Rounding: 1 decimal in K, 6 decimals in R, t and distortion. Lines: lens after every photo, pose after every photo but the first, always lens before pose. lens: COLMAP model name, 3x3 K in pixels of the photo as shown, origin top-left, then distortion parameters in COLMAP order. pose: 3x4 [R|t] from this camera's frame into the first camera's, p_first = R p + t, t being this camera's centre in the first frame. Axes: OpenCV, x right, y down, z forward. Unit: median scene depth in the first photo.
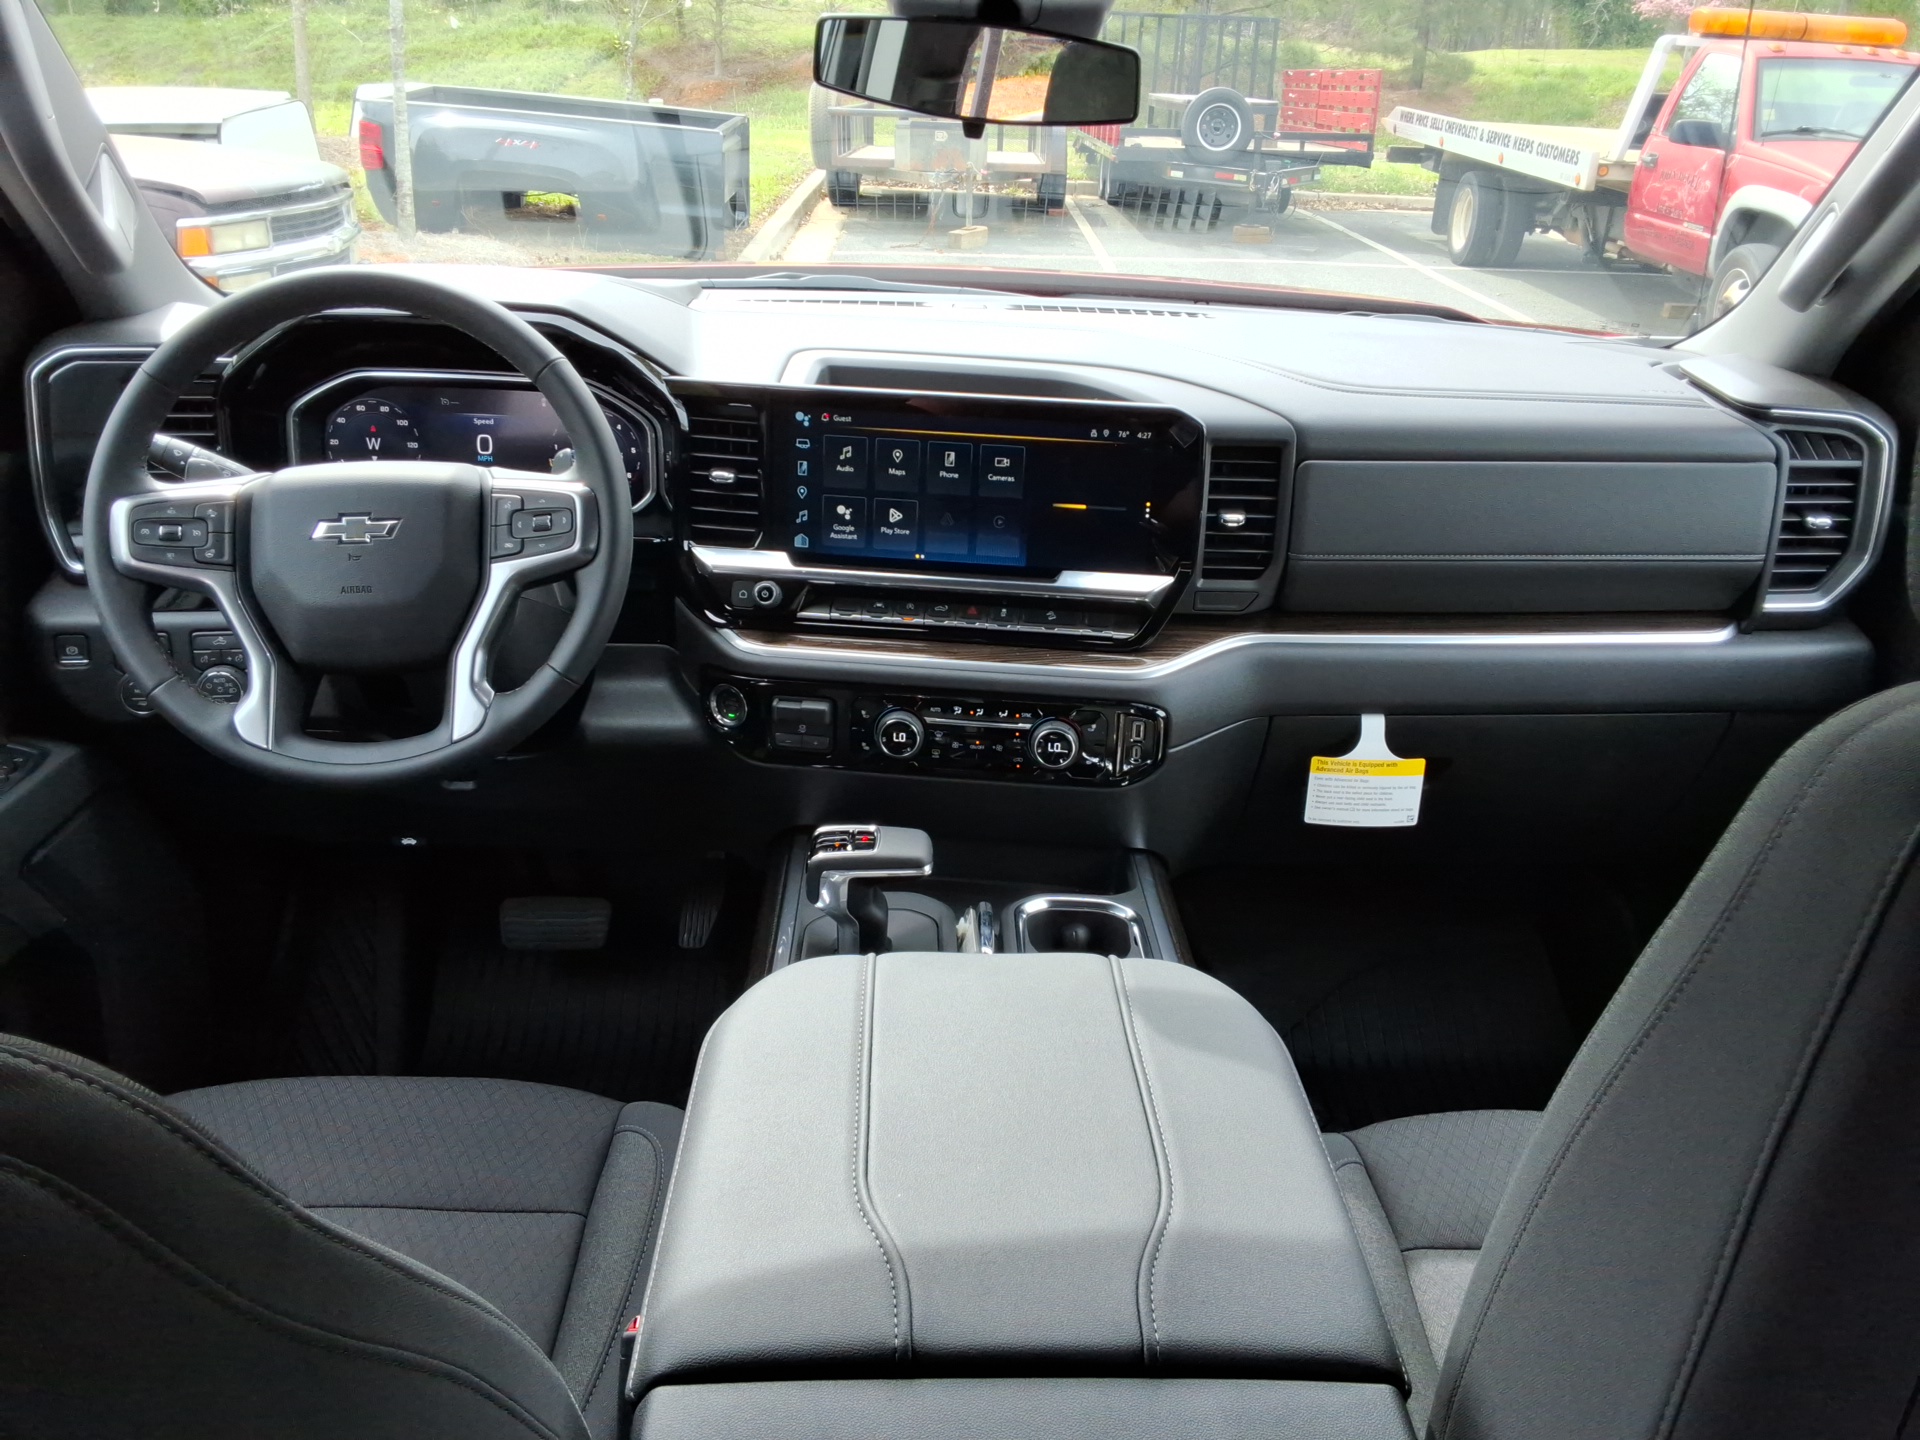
lens RADIAL K [[1560.3, 0, 971.7], [0, 1560.3, 700.9], [0, 0, 1]] dist [0.134595, -0.233122]
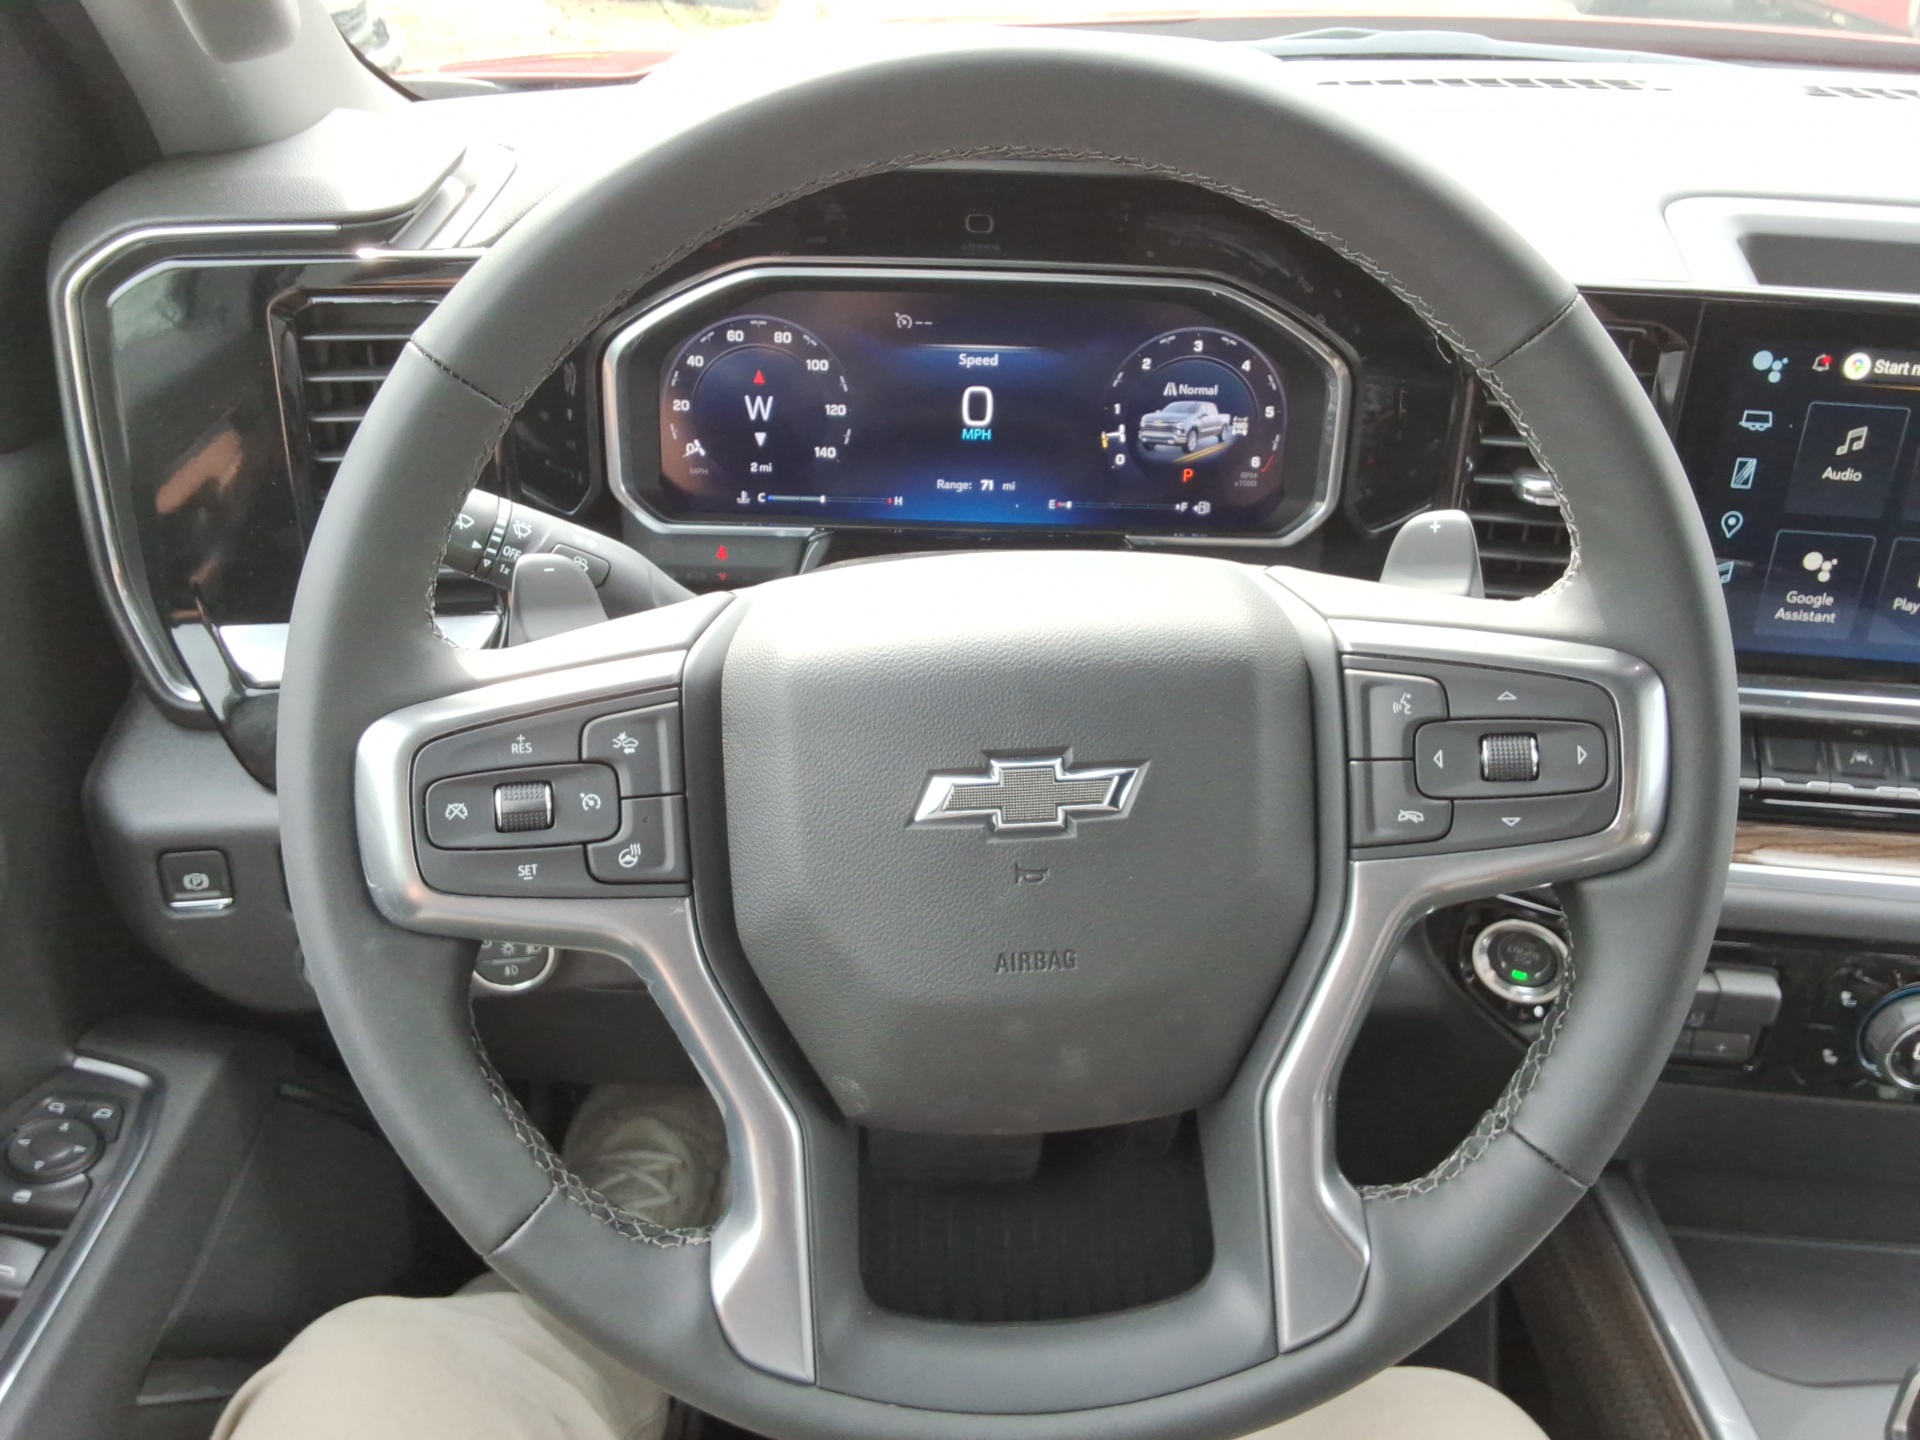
lens RADIAL K [[1560.3, 0, 971.7], [0, 1560.3, 700.9], [0, 0, 1]] dist [0.134595, -0.233122]
pose [[0.999981, -0.005587, -0.002679, -0.333131], [0.005901, 0.990593, 0.136712, -0.148612], [0.001890, -0.136725, 0.990607, 0.538282]]
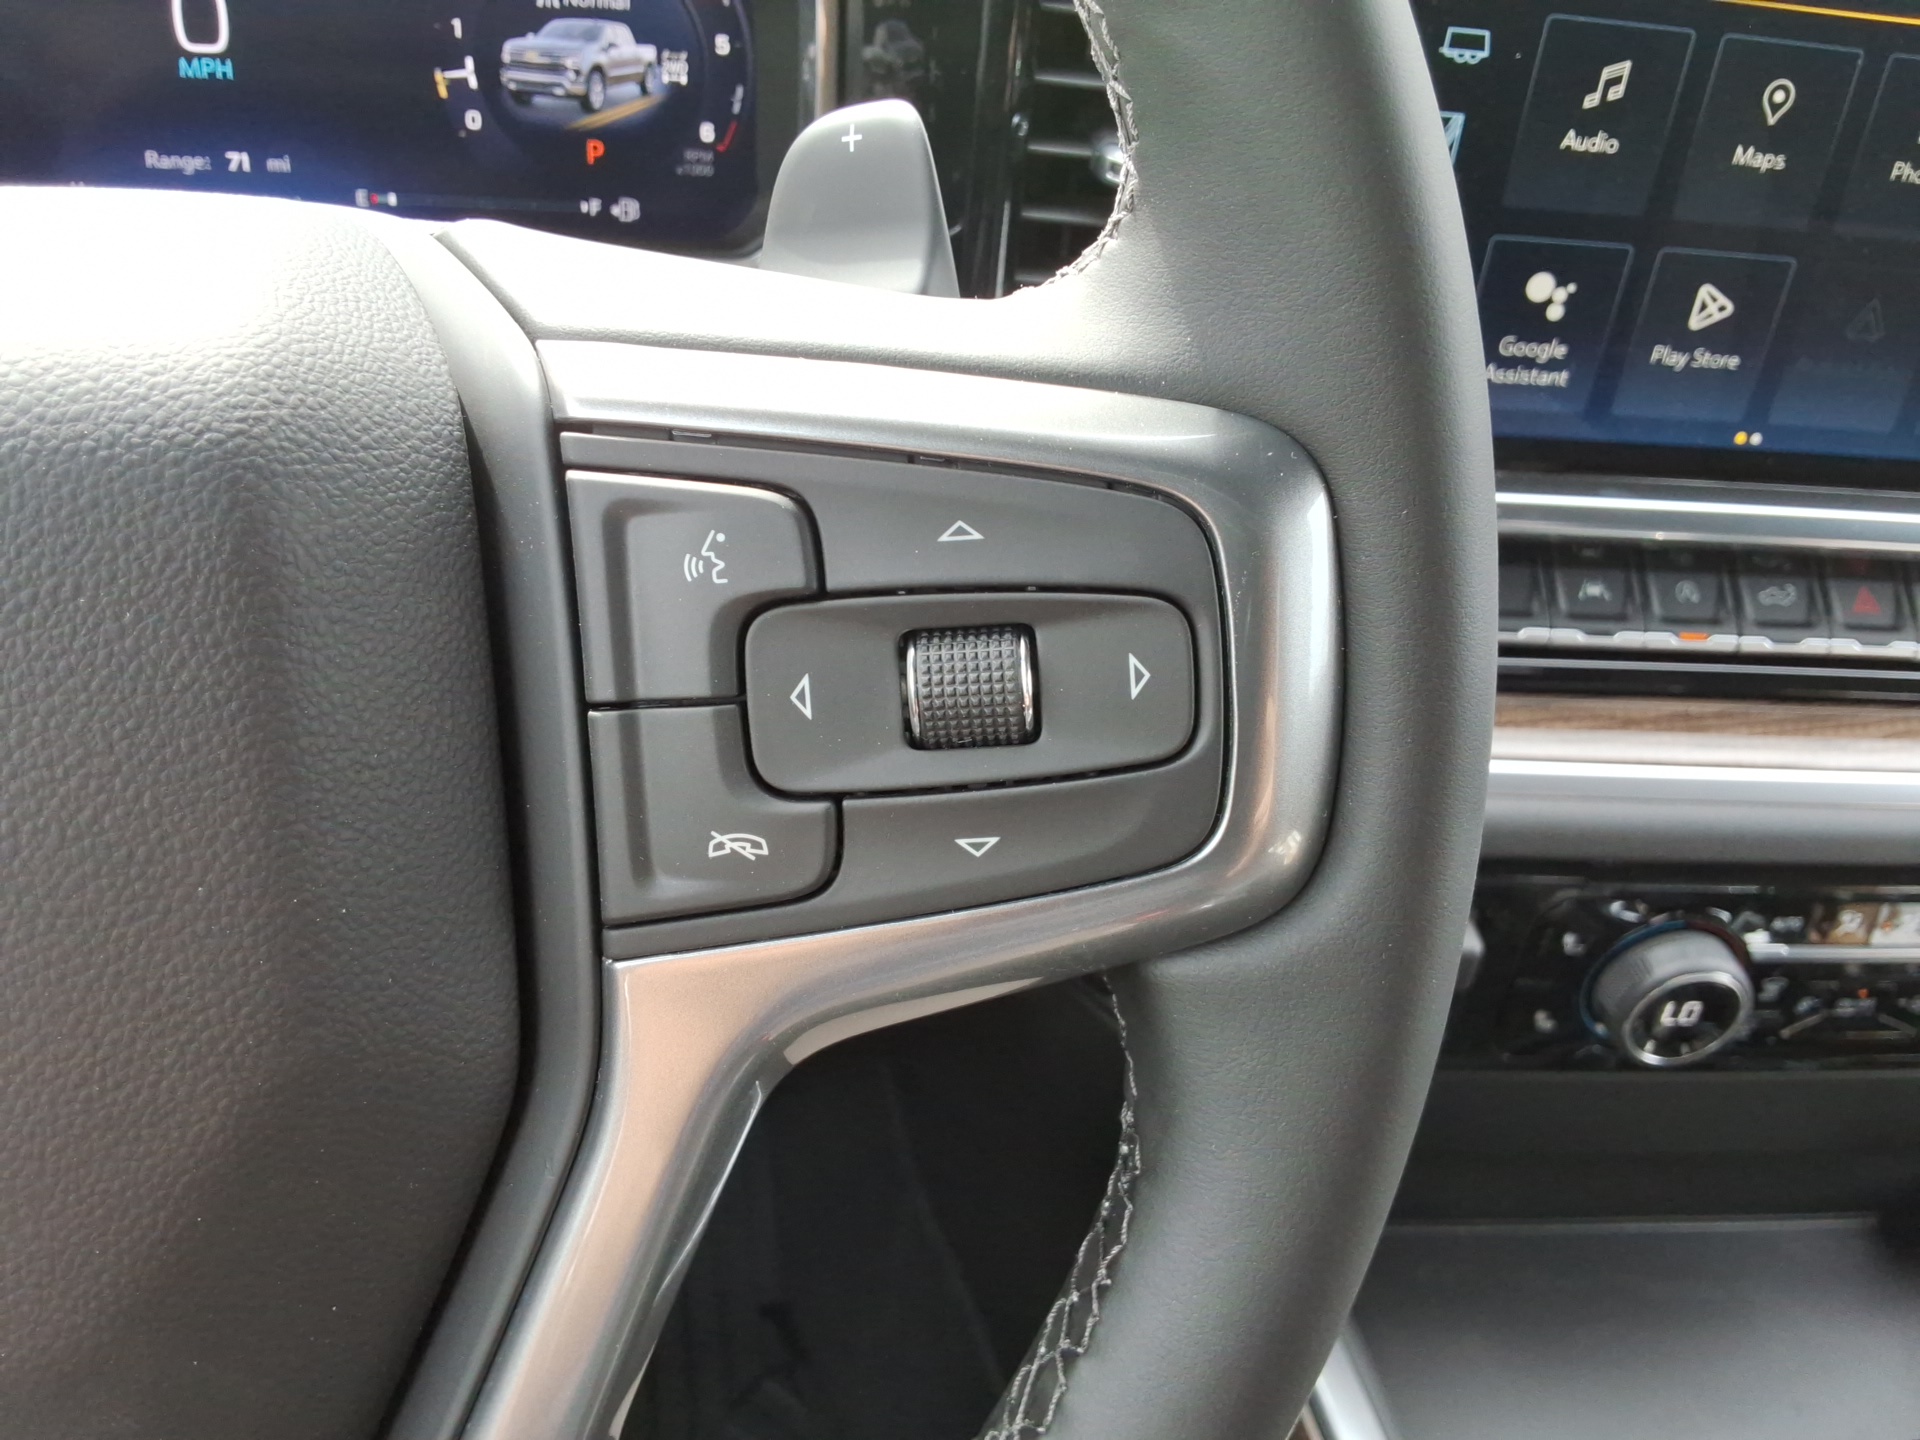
lens RADIAL K [[1573.0, 0, 974.0], [0, 1573.0, 709.7], [0, 0, 1]] dist [0.121386, -0.233526]
pose [[0.979928, -0.054191, 0.191842, -0.252395], [0.002871, 0.966079, 0.258229, -0.124767], [-0.199329, -0.252495, 0.946844, 0.726247]]
